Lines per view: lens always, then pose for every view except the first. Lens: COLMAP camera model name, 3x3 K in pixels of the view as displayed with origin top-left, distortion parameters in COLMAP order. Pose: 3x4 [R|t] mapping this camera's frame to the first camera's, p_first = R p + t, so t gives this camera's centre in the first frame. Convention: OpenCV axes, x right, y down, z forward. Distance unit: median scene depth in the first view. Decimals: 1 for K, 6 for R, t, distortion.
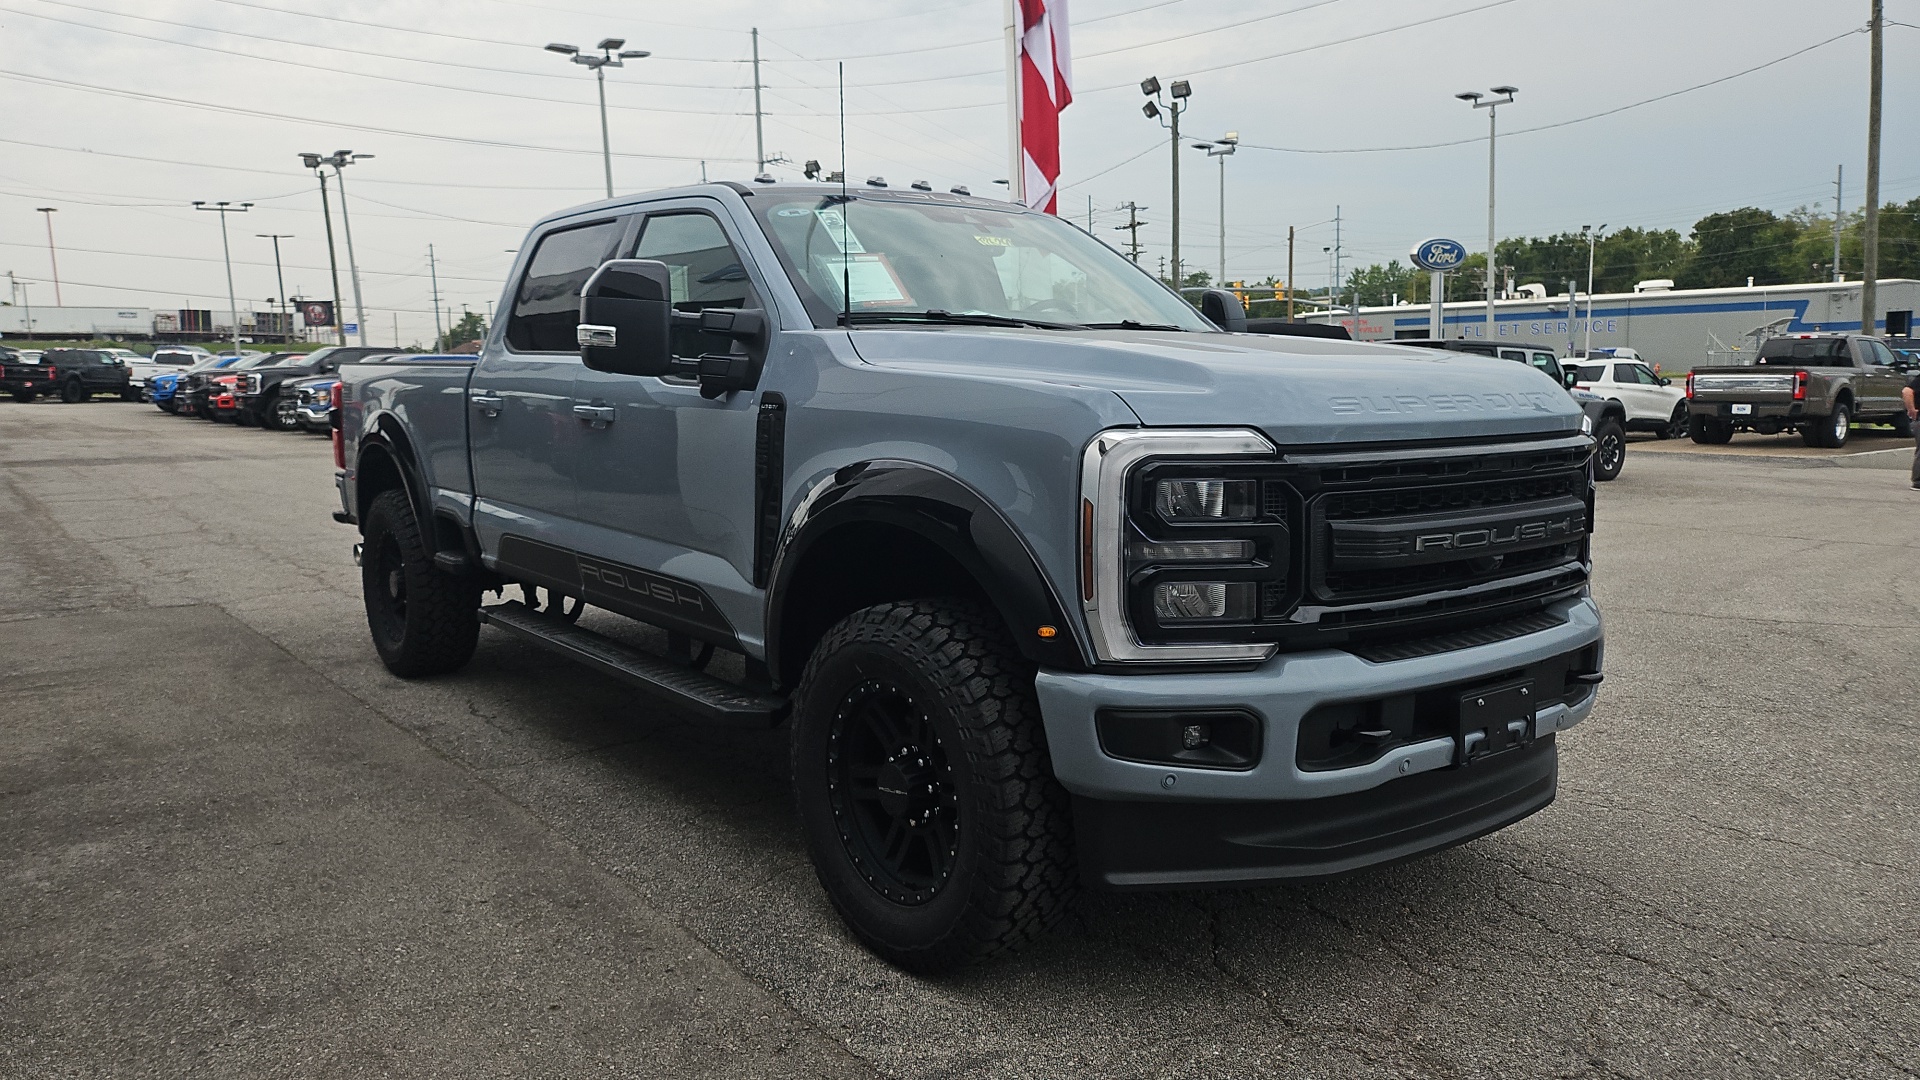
lens RADIAL K [[1351.2, 0, 947.8], [0, 1351.2, 534.0], [0, 0, 1]] dist [0.081451, -0.094482]
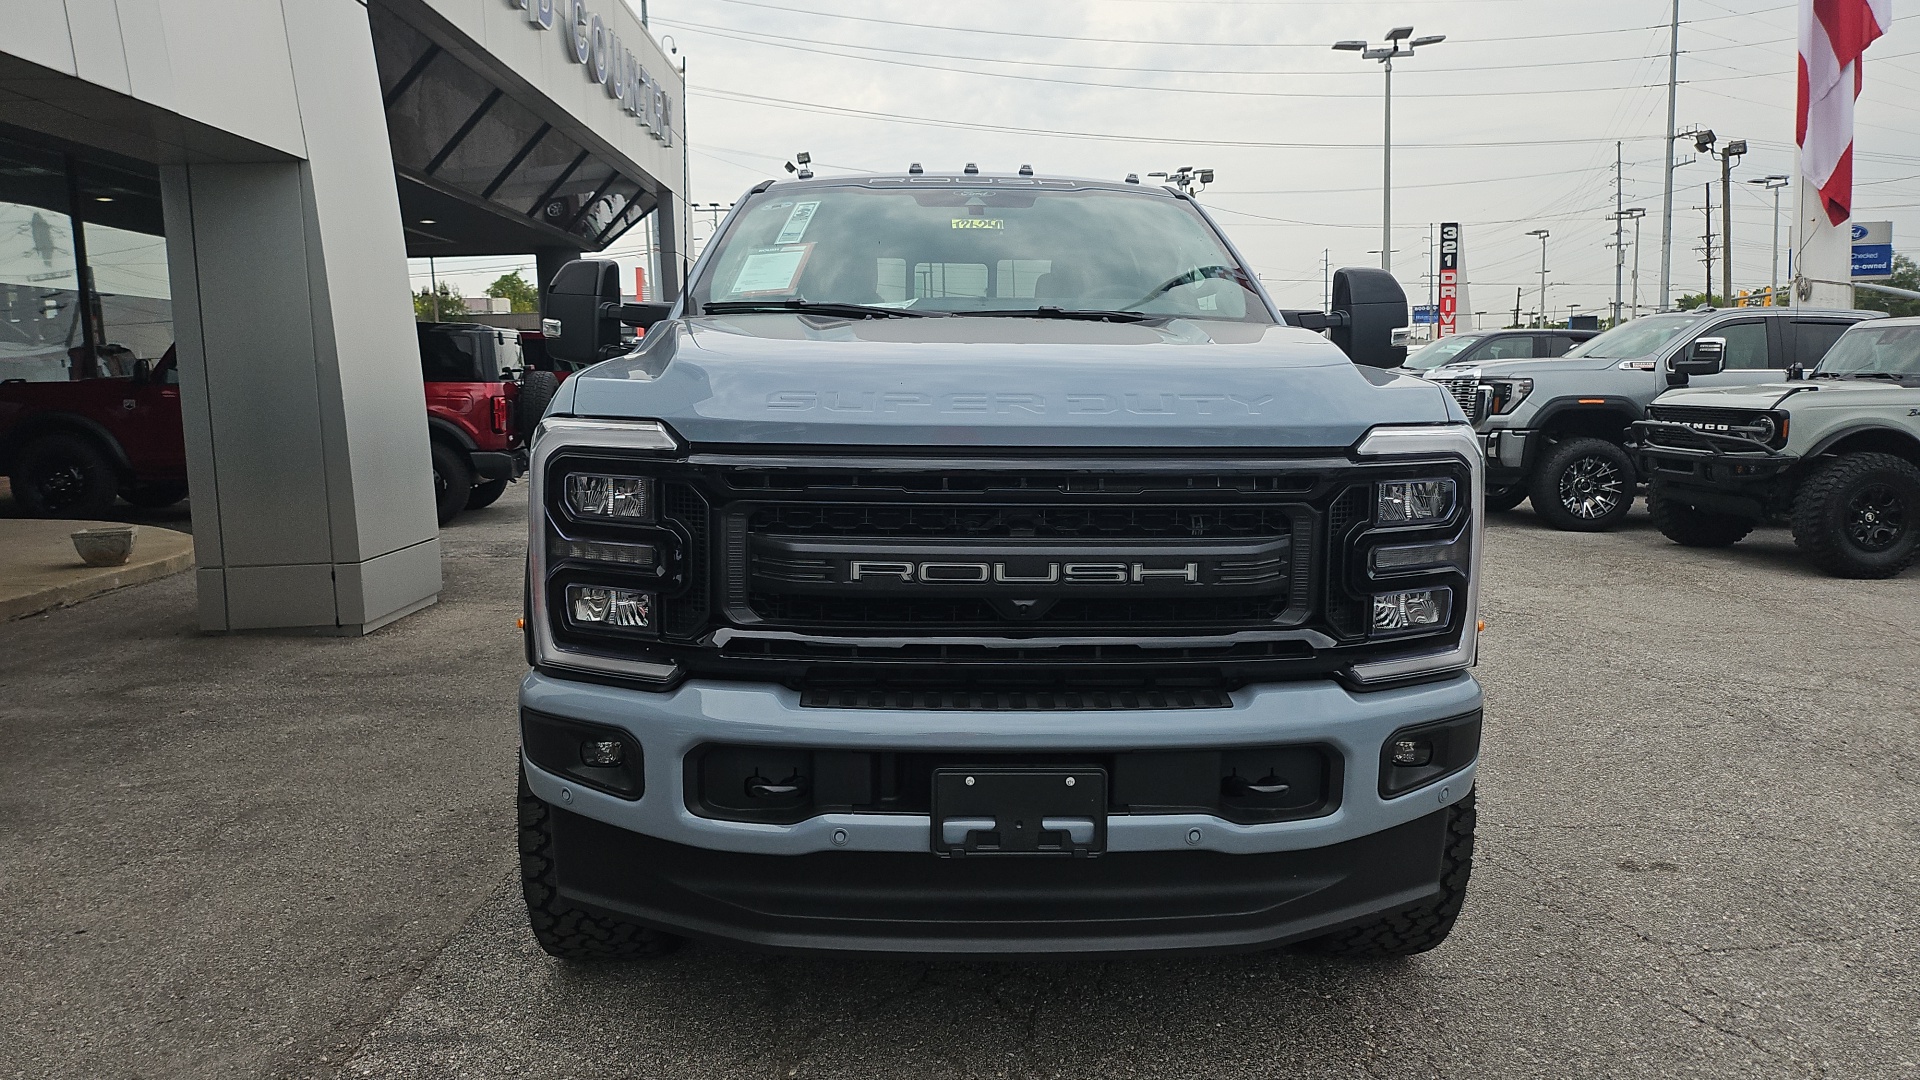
lens RADIAL K [[1351.2, 0, 947.8], [0, 1351.2, 534.0], [0, 0, 1]] dist [0.081451, -0.094482]
pose [[0.811942, 0.079132, -0.578349, 0.811313], [-0.079945, 0.996508, 0.024112, -0.036803], [0.578237, 0.026659, 0.815433, 0.343571]]
